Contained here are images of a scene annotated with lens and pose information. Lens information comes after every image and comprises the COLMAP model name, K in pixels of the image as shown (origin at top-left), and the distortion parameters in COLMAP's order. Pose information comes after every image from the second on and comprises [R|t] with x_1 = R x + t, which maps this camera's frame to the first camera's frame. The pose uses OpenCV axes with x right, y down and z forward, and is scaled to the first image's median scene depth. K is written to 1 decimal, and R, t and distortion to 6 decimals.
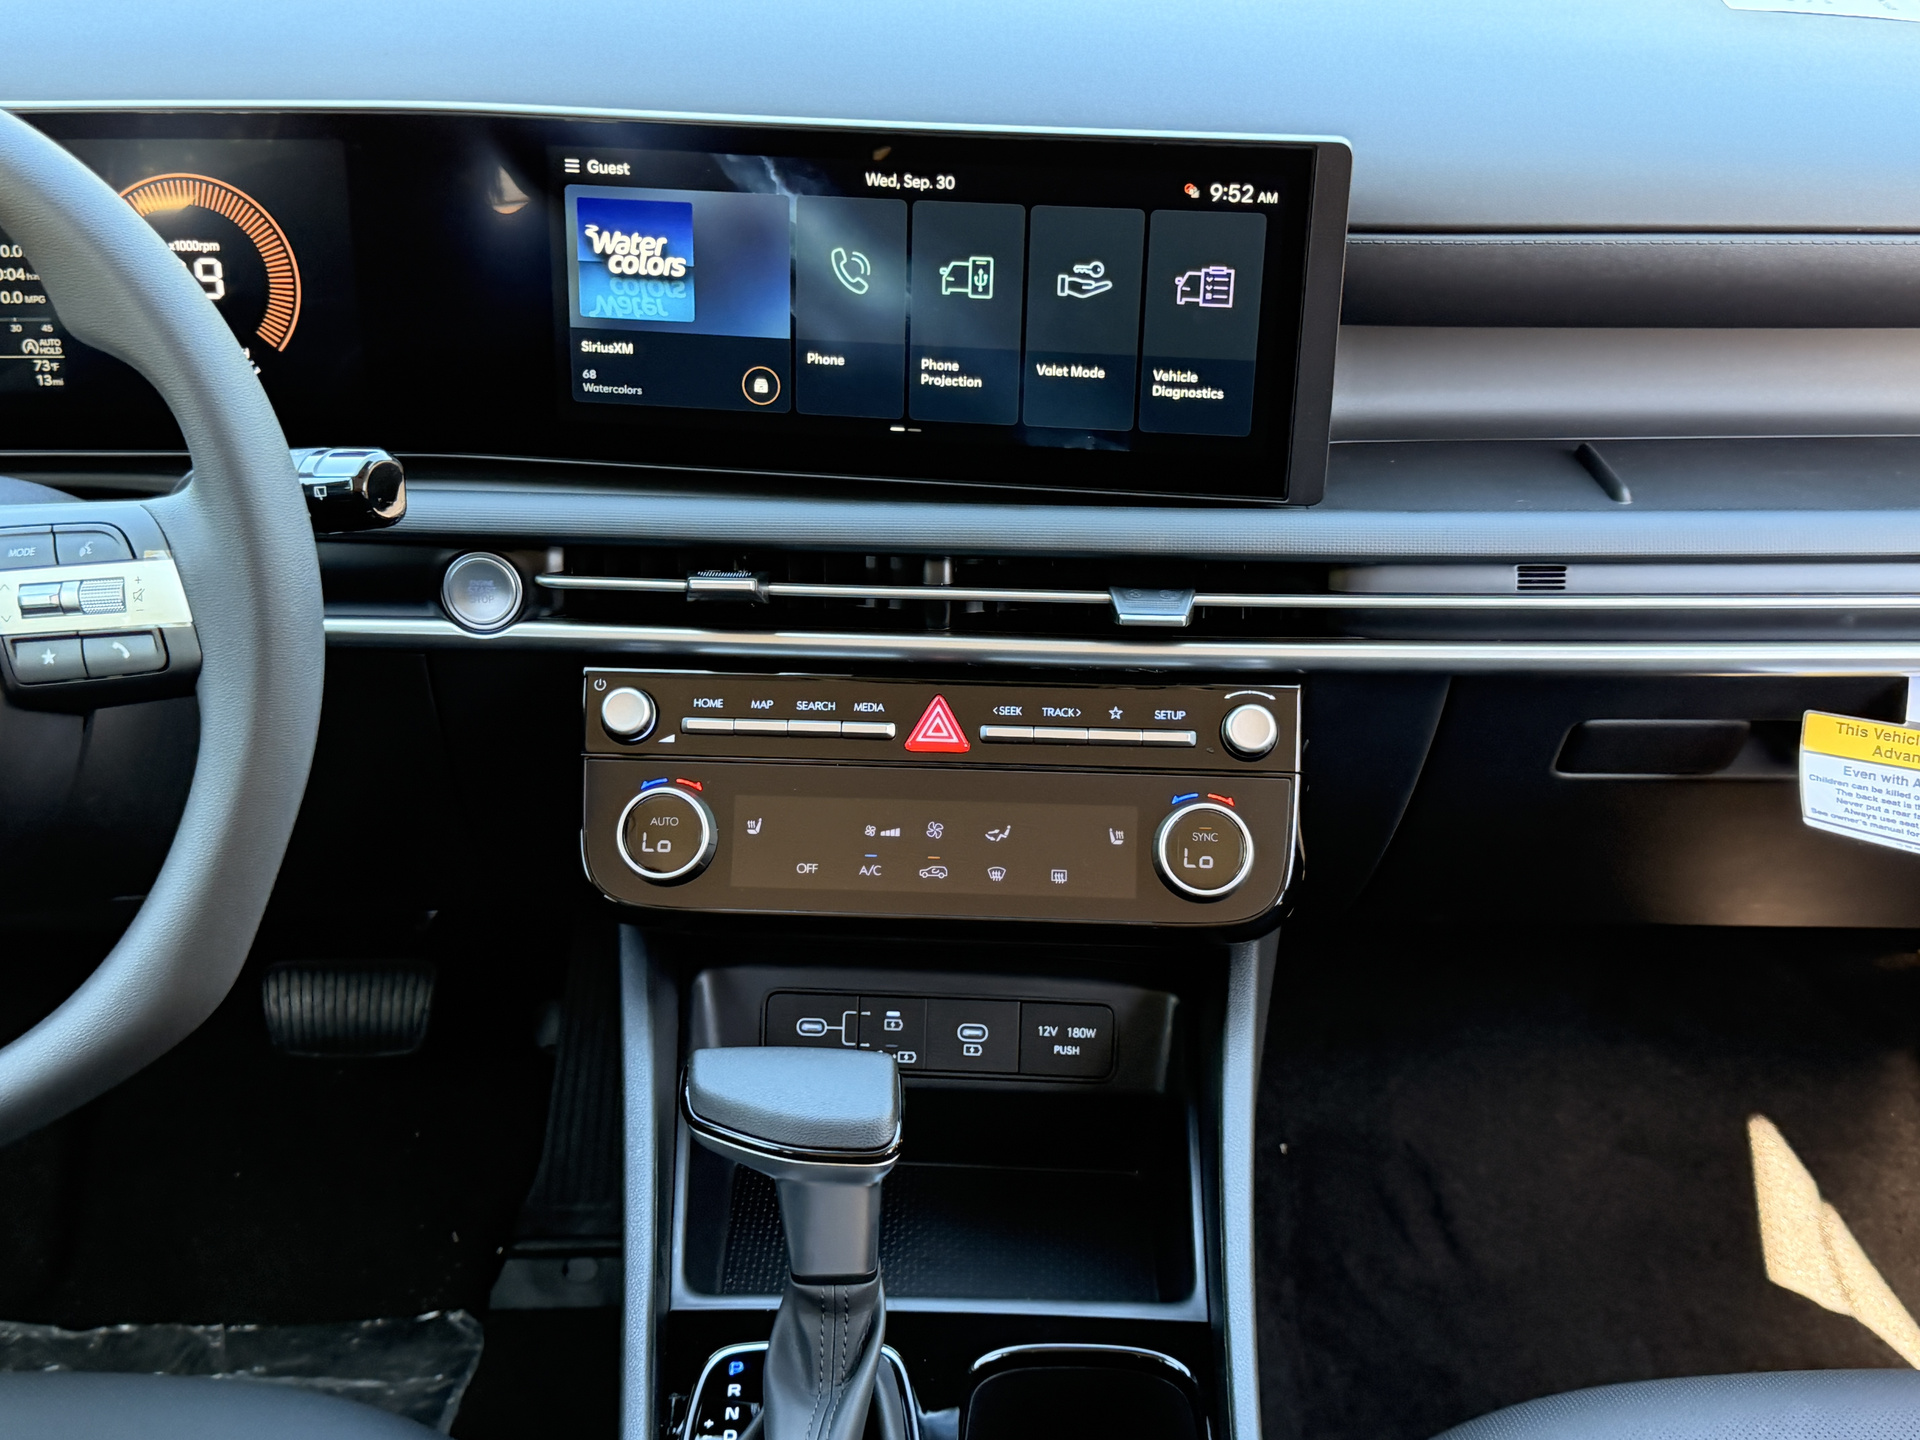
lens RADIAL K [[2228.4, 0, 955.3], [0, 2228.4, 720.5], [0, 0, 1]] dist [0.176315, -0.419264]
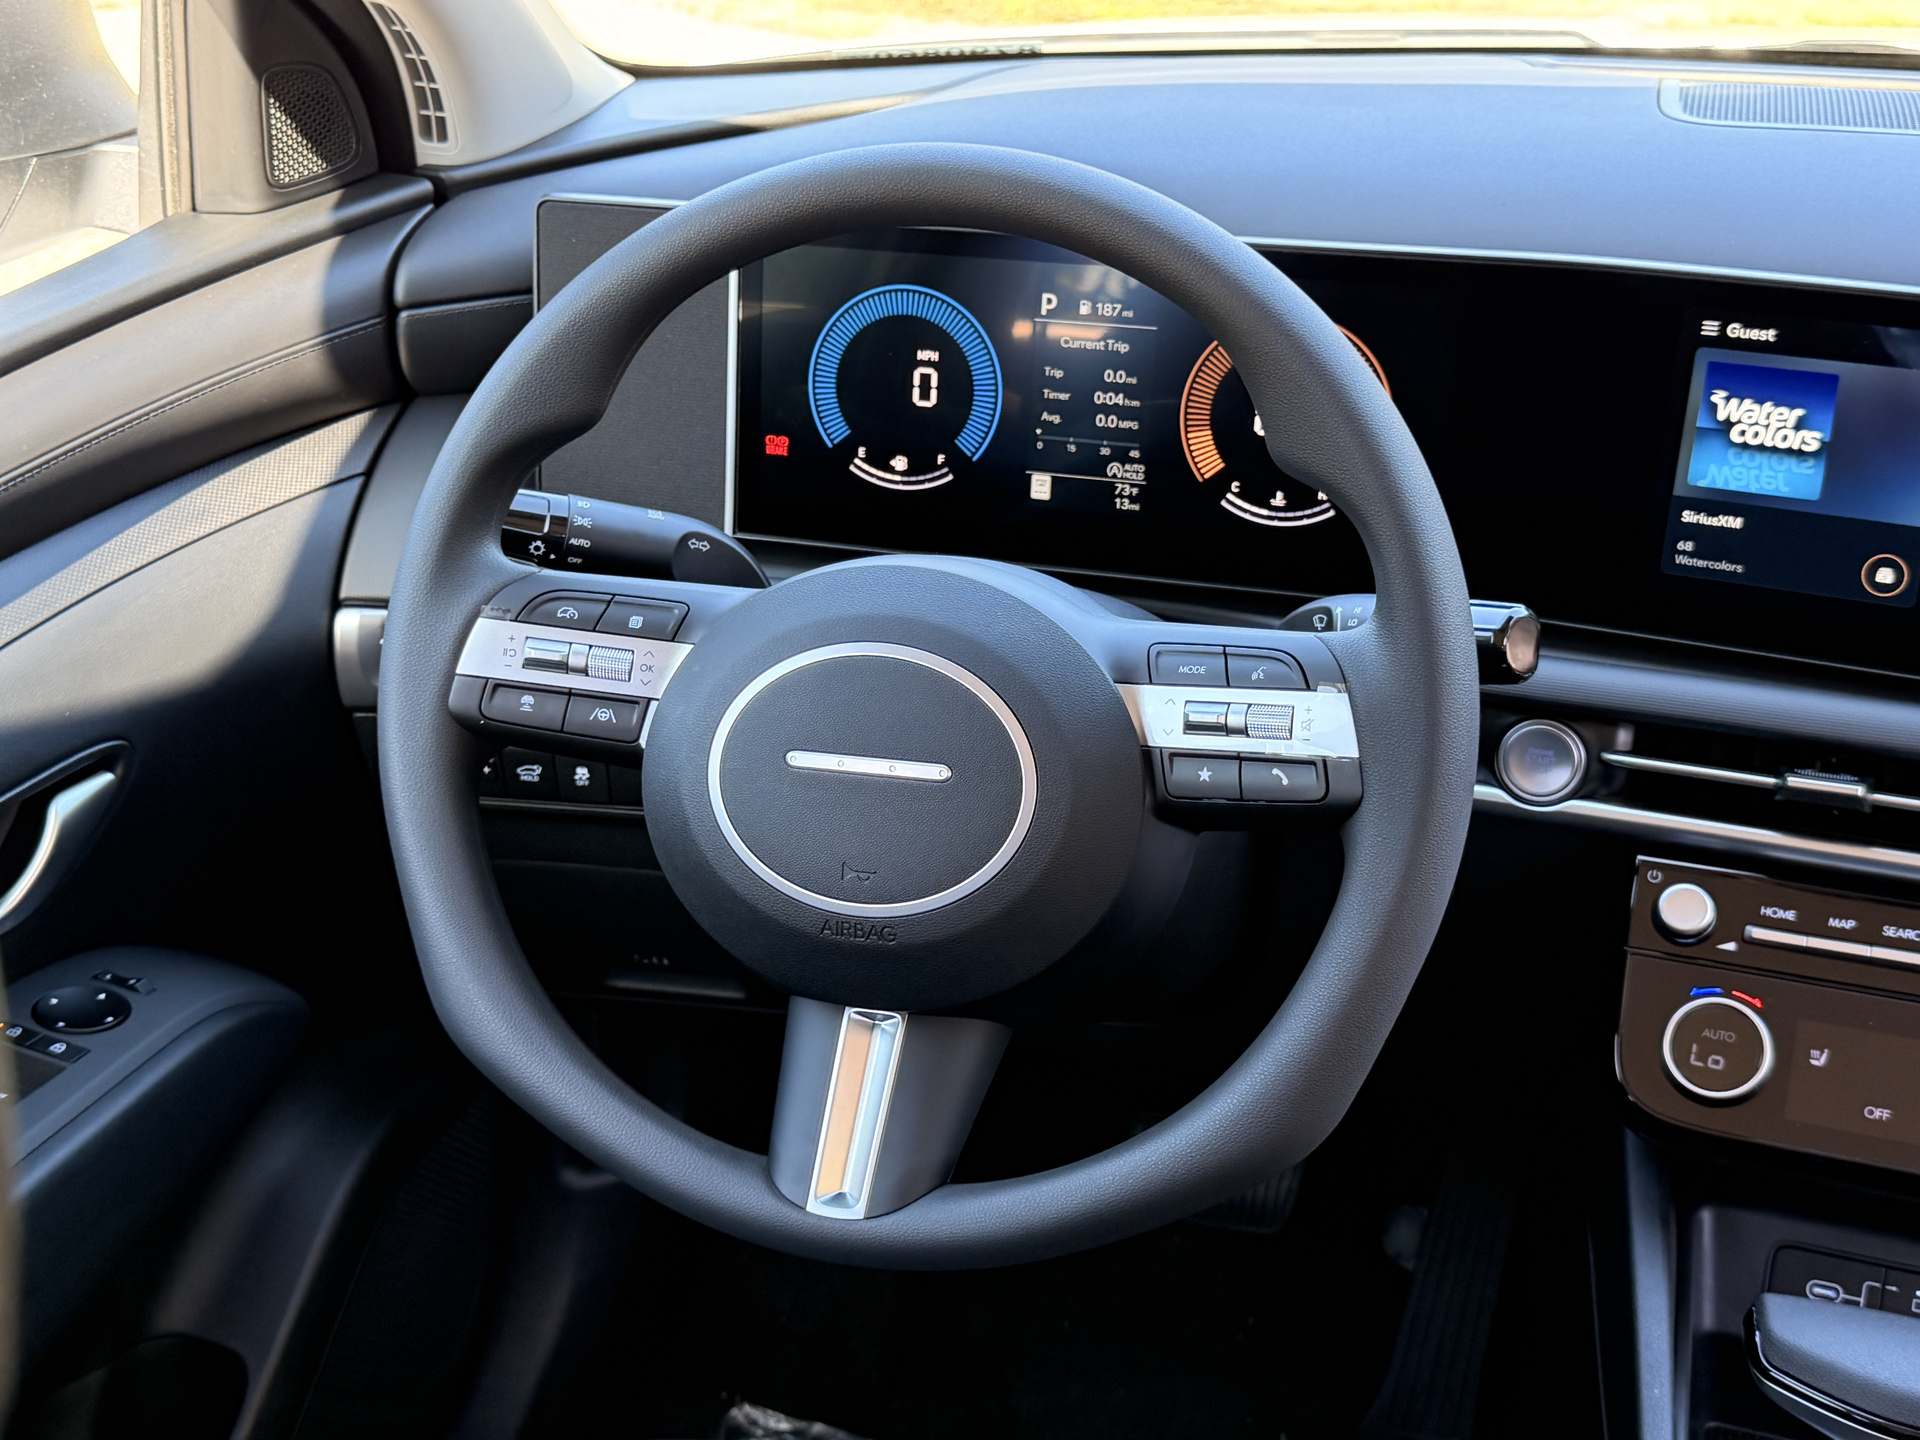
lens RADIAL K [[2419.2, 0, 935.4], [0, 2419.2, 742.7], [0, 0, 1]] dist [0.186494, -0.469860]
pose [[0.949531, 0.123738, -0.288236, -0.158934], [-0.143742, 0.988391, -0.049217, 0.022432], [0.278799, 0.088164, 0.956294, -0.057329]]
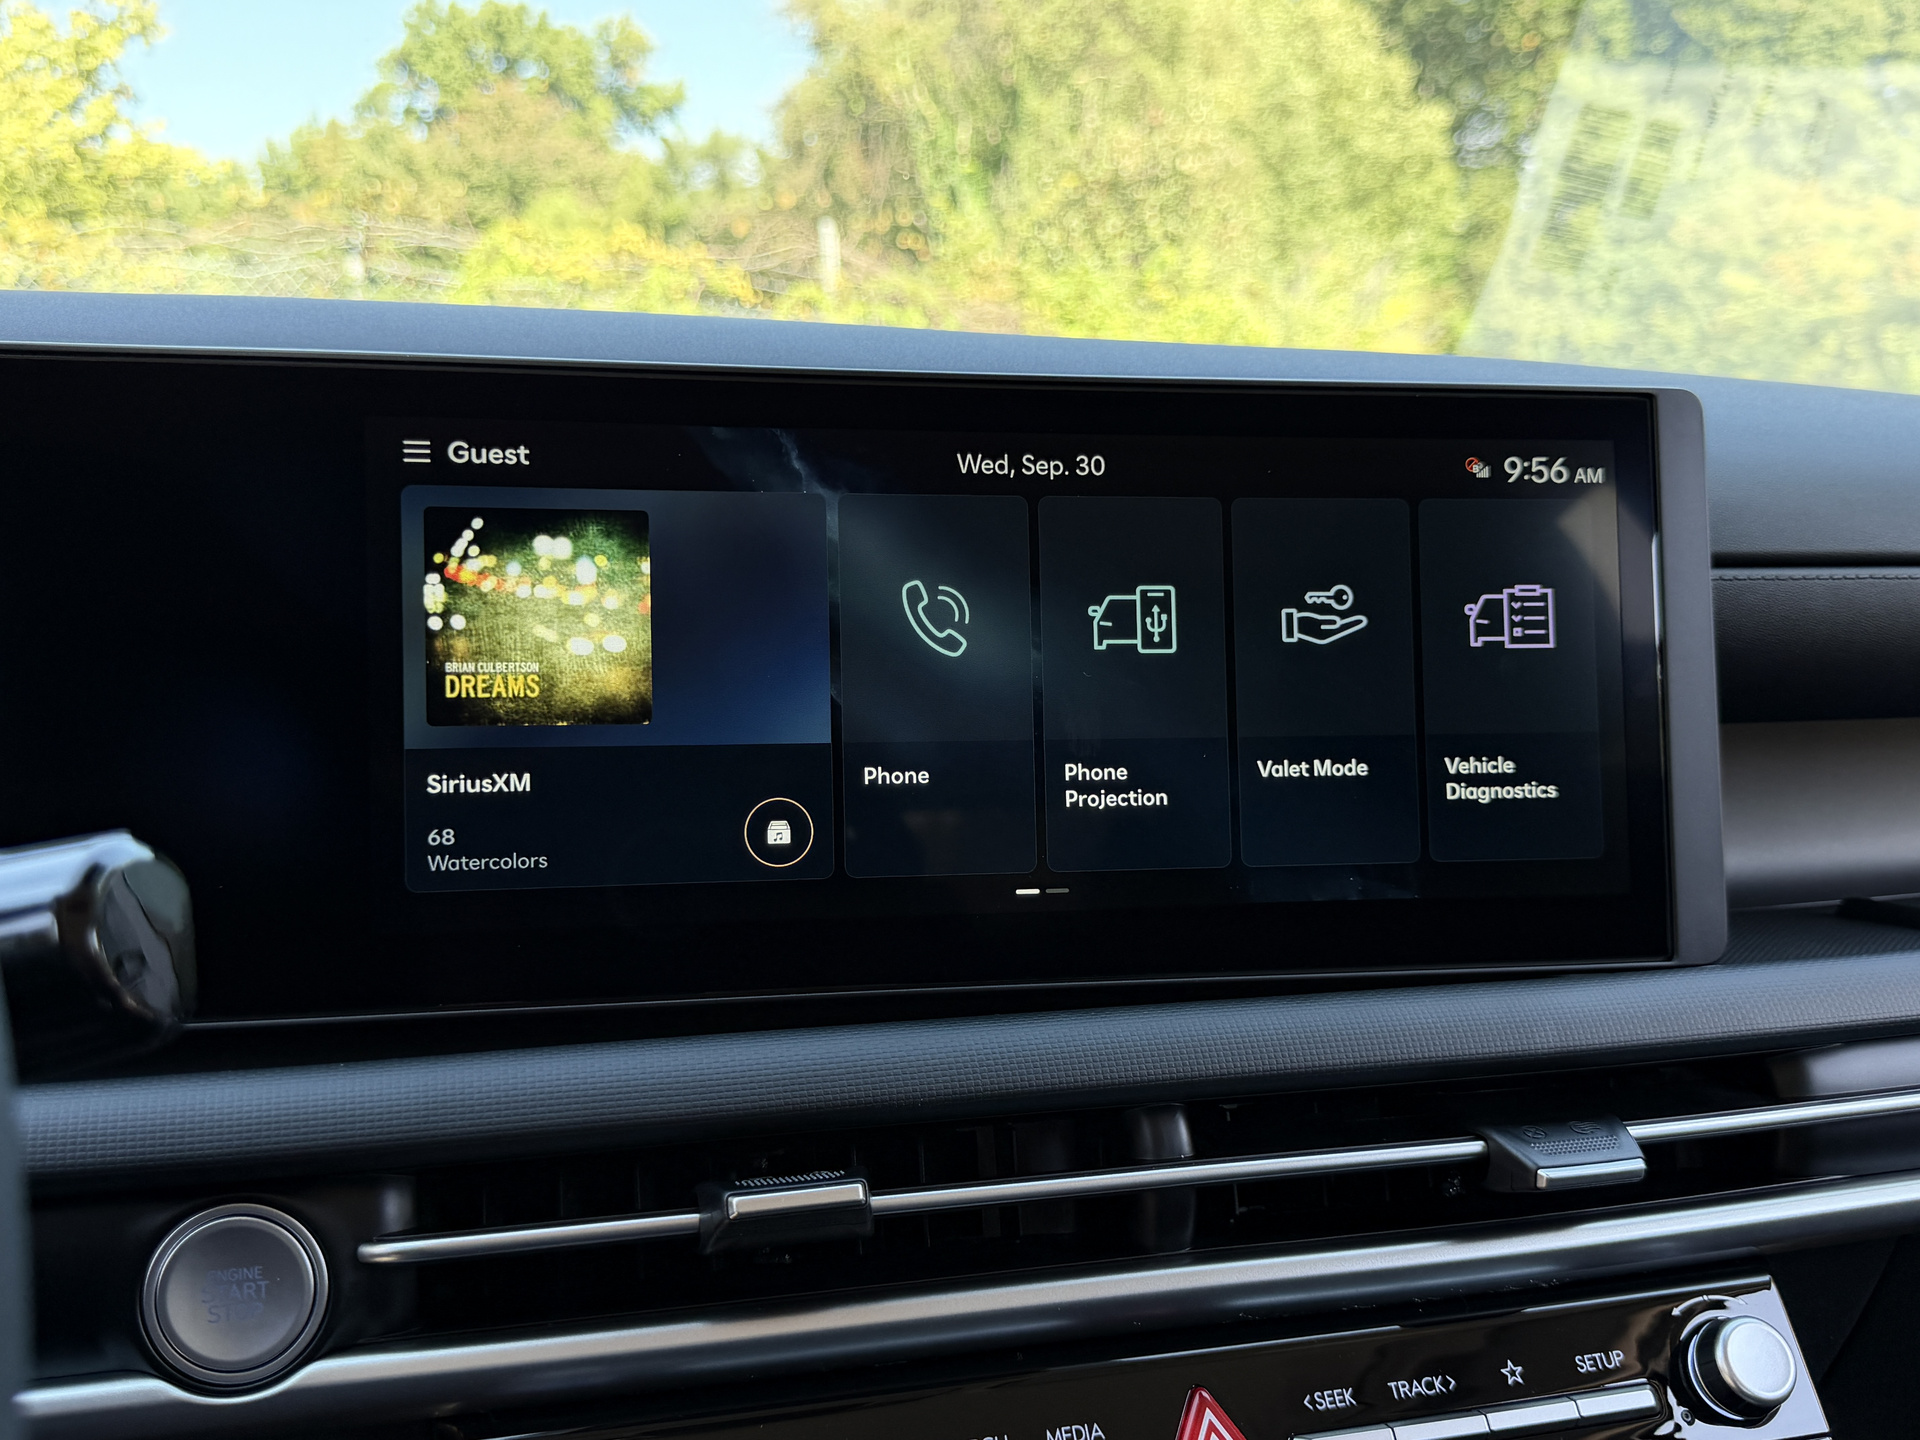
lens RADIAL K [[1836.7, 0, 950.9], [0, 1836.7, 733.4], [0, 0, 1]] dist [0.180611, -0.508000]
pose [[0.944747, -0.032507, 0.326185, -0.195607], [0.152558, 0.924340, -0.349744, -0.009187], [-0.290137, 0.380182, 0.878227, 0.596312]]
